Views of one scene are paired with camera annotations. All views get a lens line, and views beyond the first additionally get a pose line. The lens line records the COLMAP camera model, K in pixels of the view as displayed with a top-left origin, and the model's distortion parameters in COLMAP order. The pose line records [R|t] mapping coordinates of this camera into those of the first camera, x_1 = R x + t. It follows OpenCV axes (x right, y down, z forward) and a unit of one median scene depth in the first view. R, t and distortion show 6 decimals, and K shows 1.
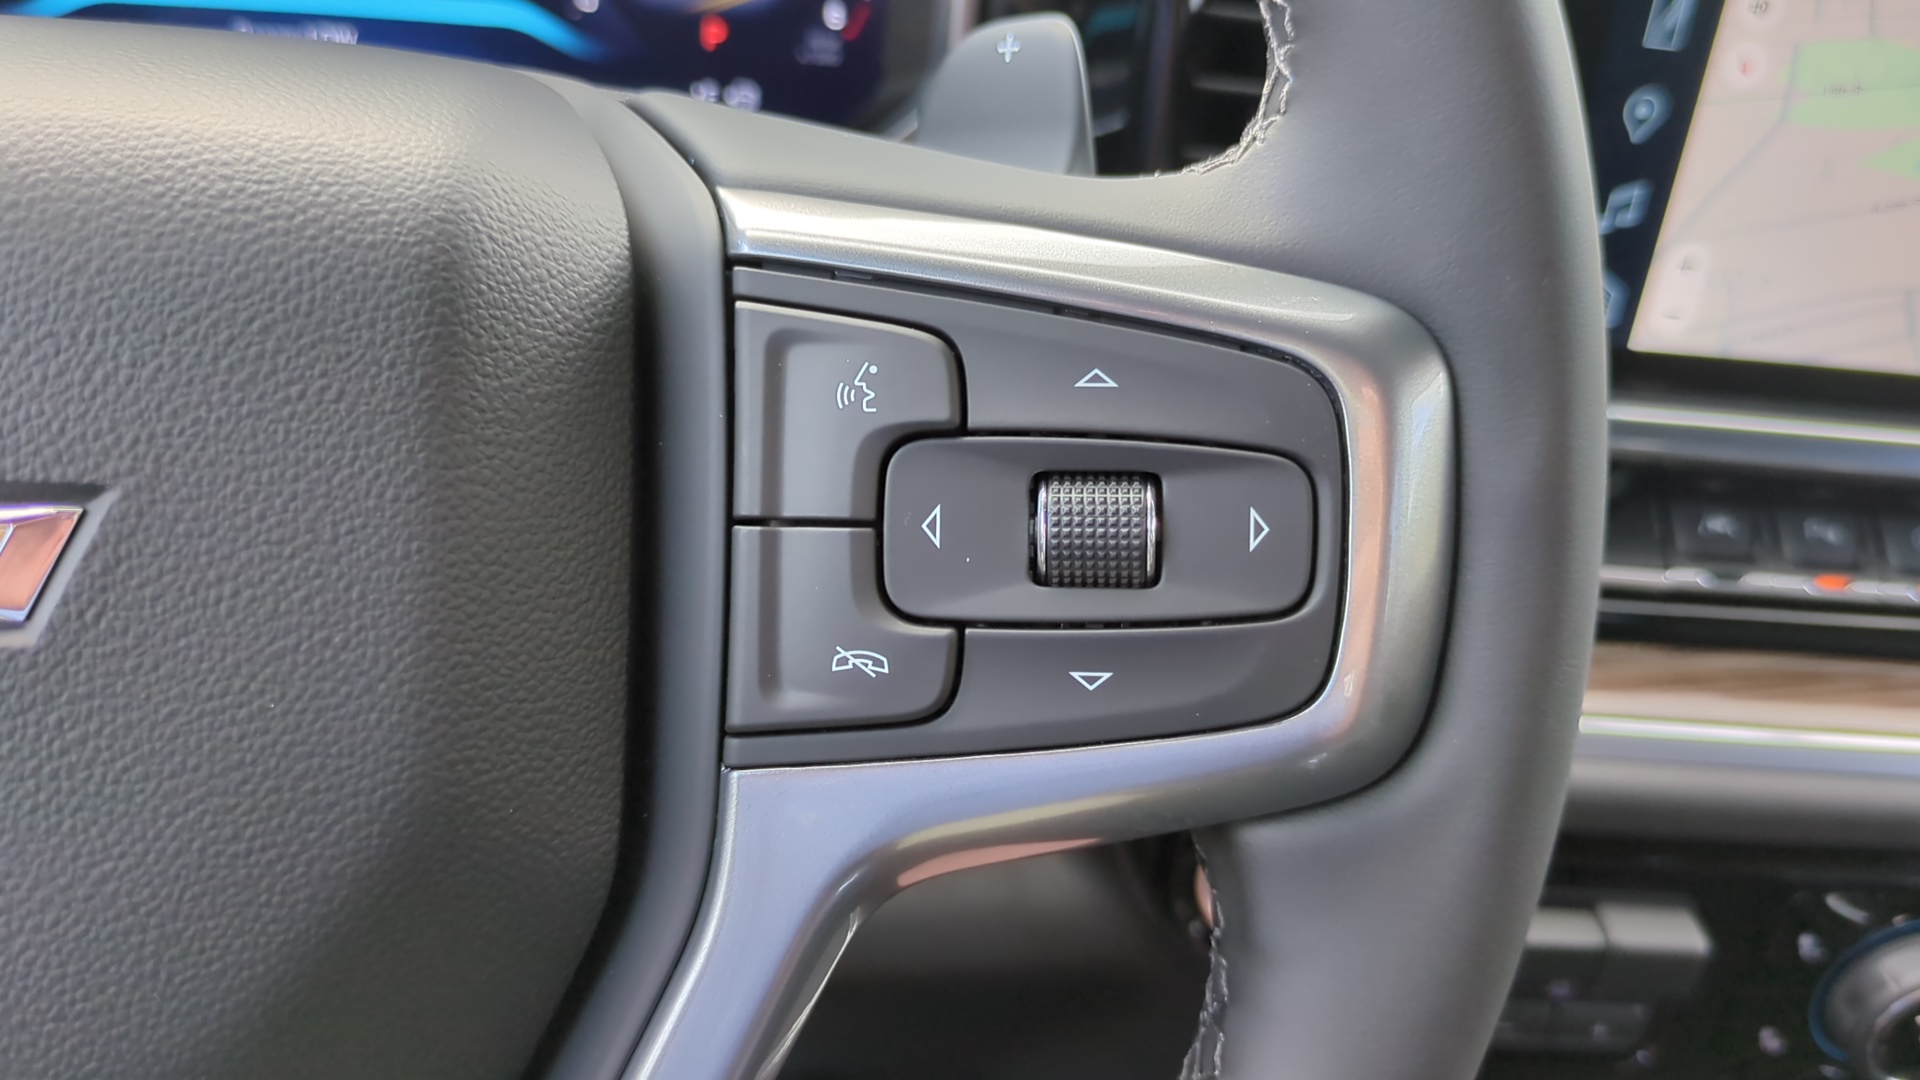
lens RADIAL K [[1632.0, 0, 997.3], [0, 1632.0, 522.6], [0, 0, 1]] dist [0.047090, -0.063557]
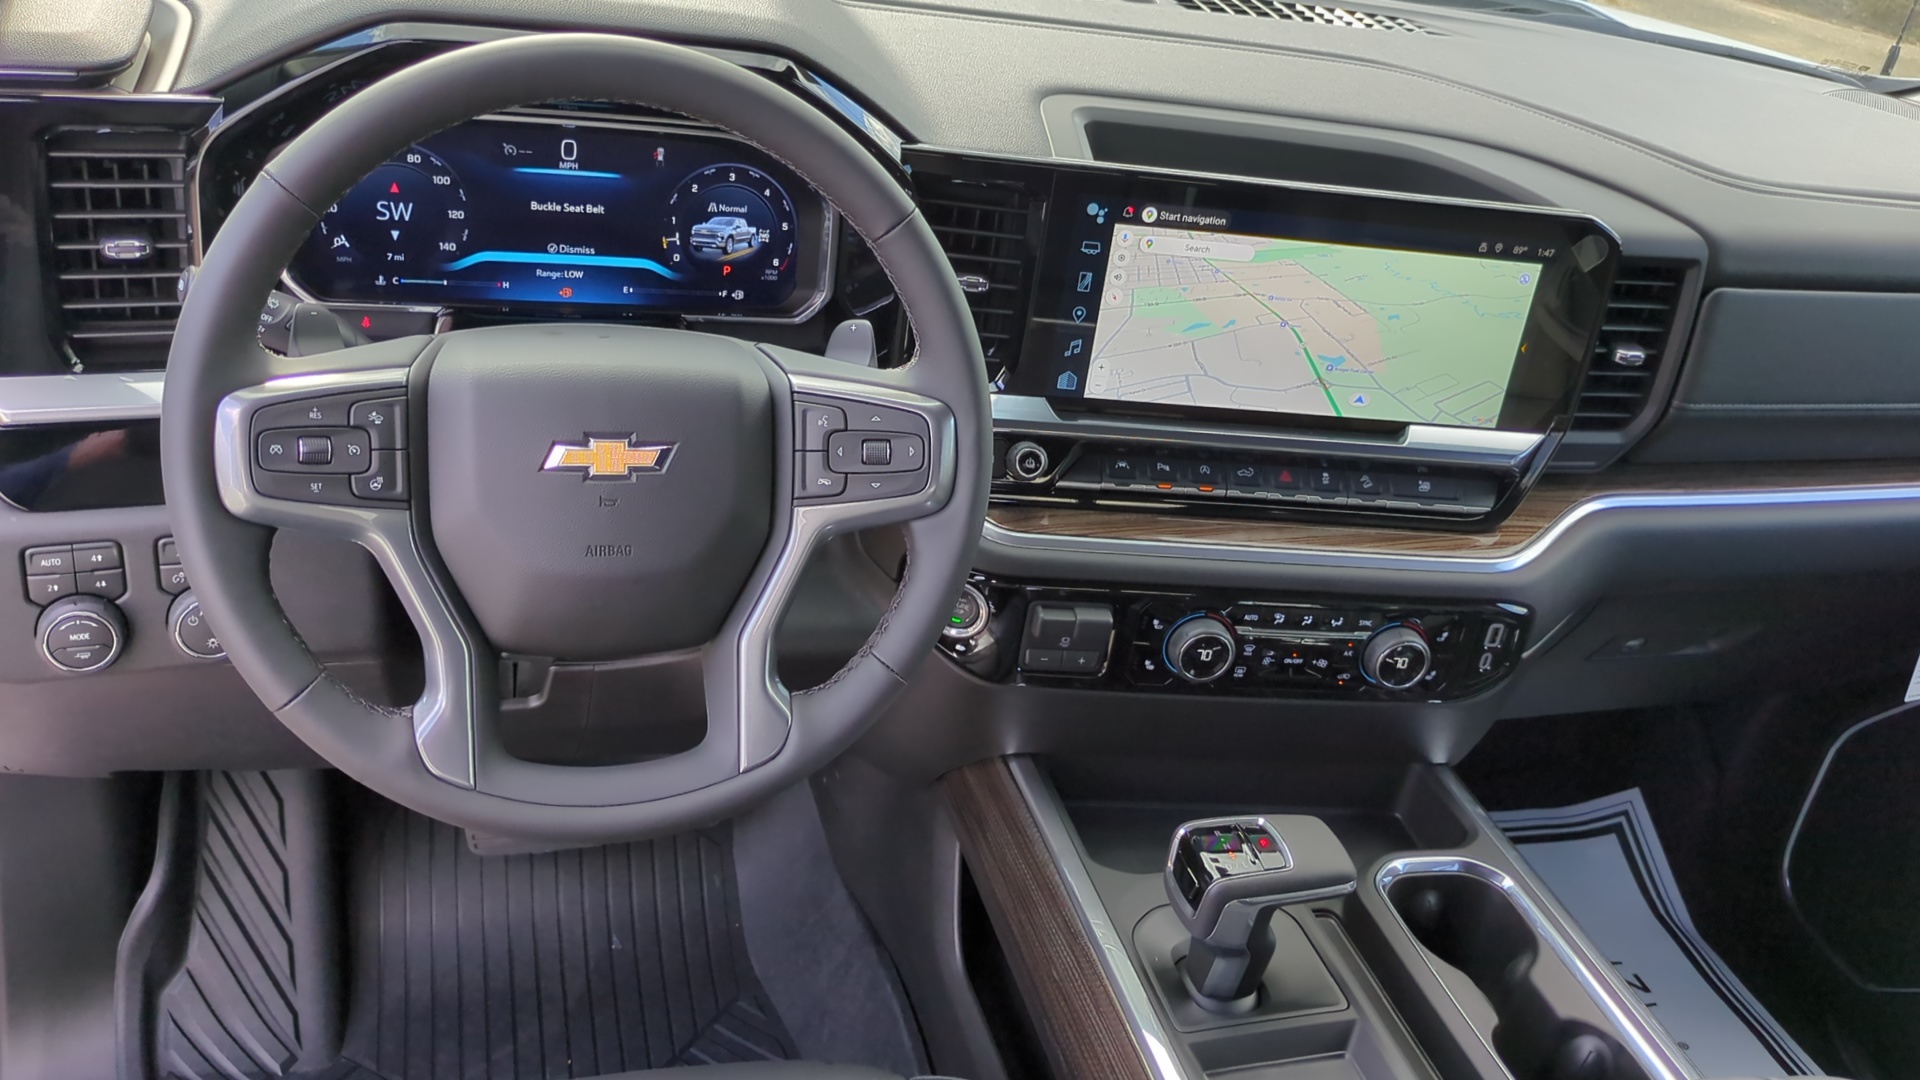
lens RADIAL K [[1632.0, 0, 961.6], [0, 1632.0, 532.6], [0, 0, 1]] dist [0.047090, -0.063557]
pose [[0.995734, -0.010725, 0.091649, -0.118869], [0.009927, 0.999909, 0.009159, 0.183032], [-0.091739, -0.008210, 0.995749, -3.424749]]
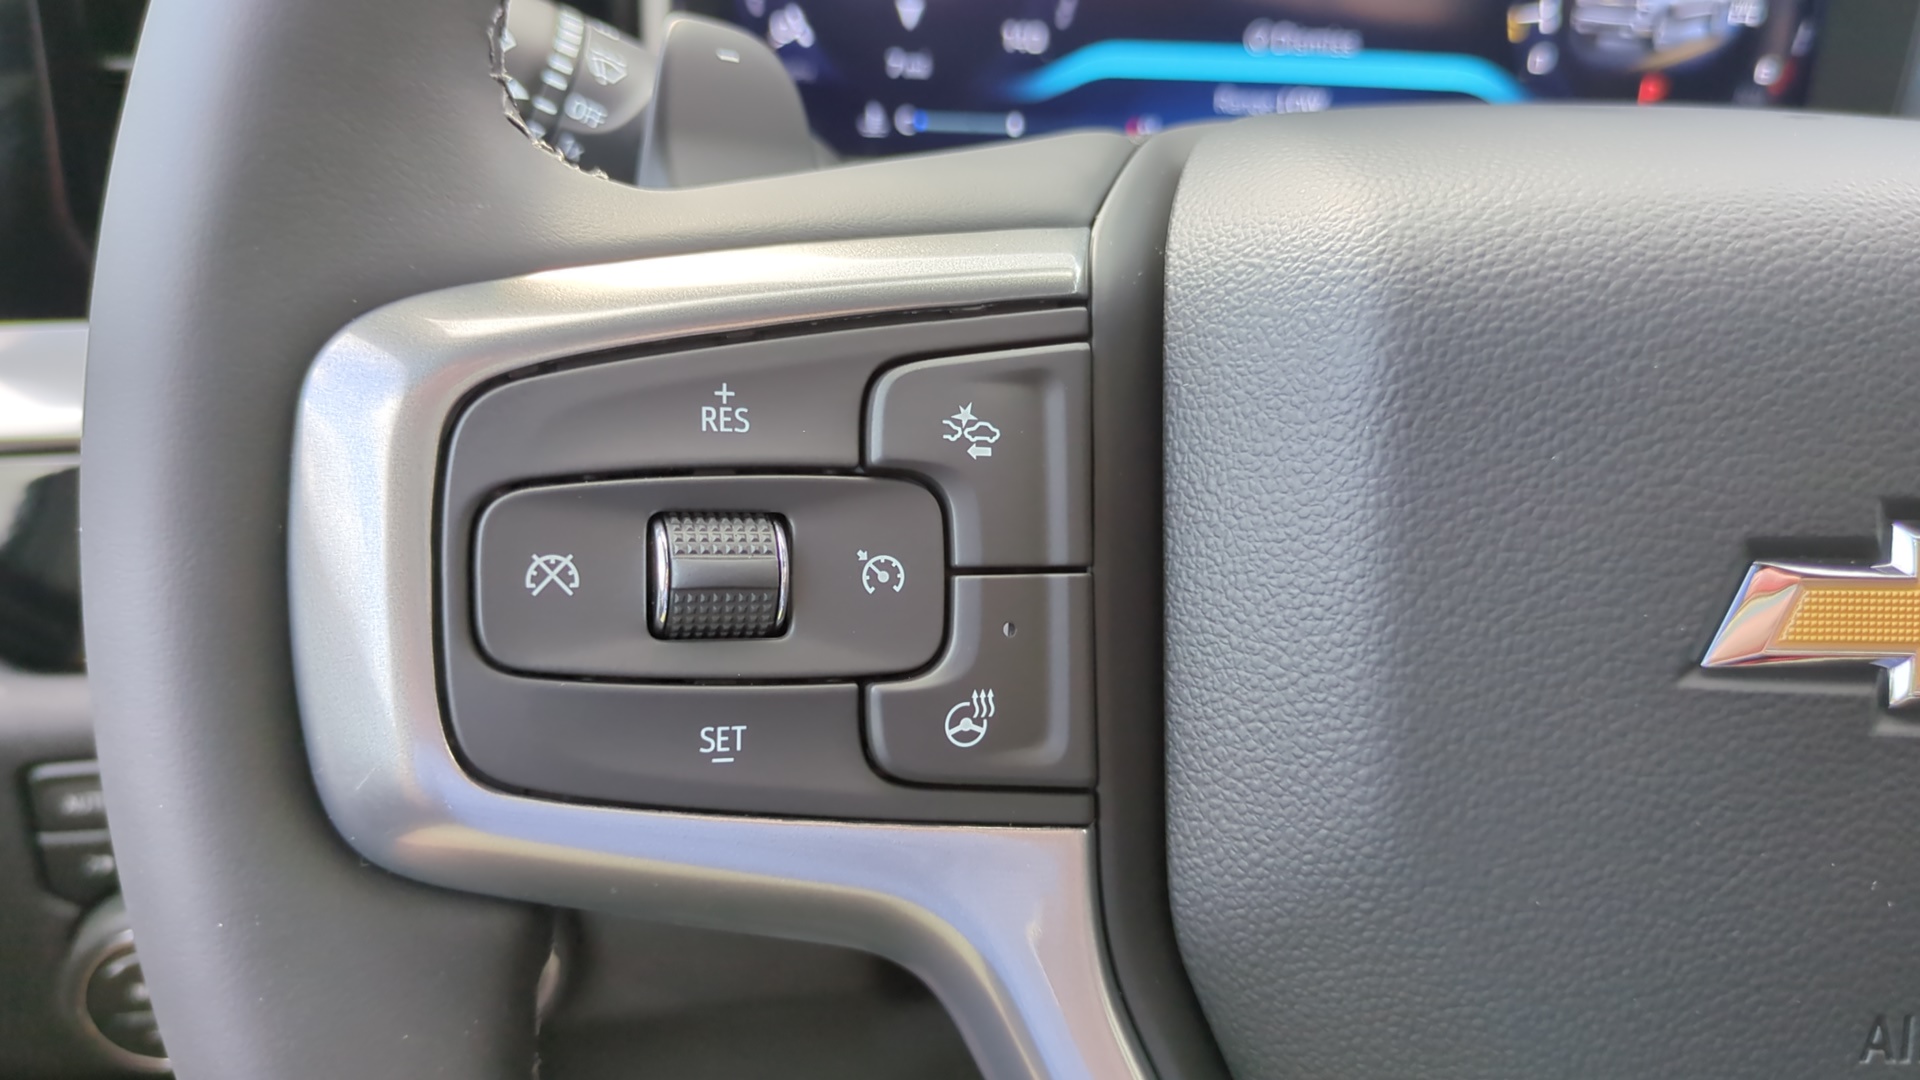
lens RADIAL K [[1632.0, 0, 966.8], [0, 1632.0, 523.2], [0, 0, 1]] dist [0.047090, -0.063557]
pose [[0.989603, 0.007557, -0.143625, -1.034451], [-0.009311, 0.999890, -0.011542, -0.010083], [0.143522, 0.012760, 0.989565, -0.241712]]
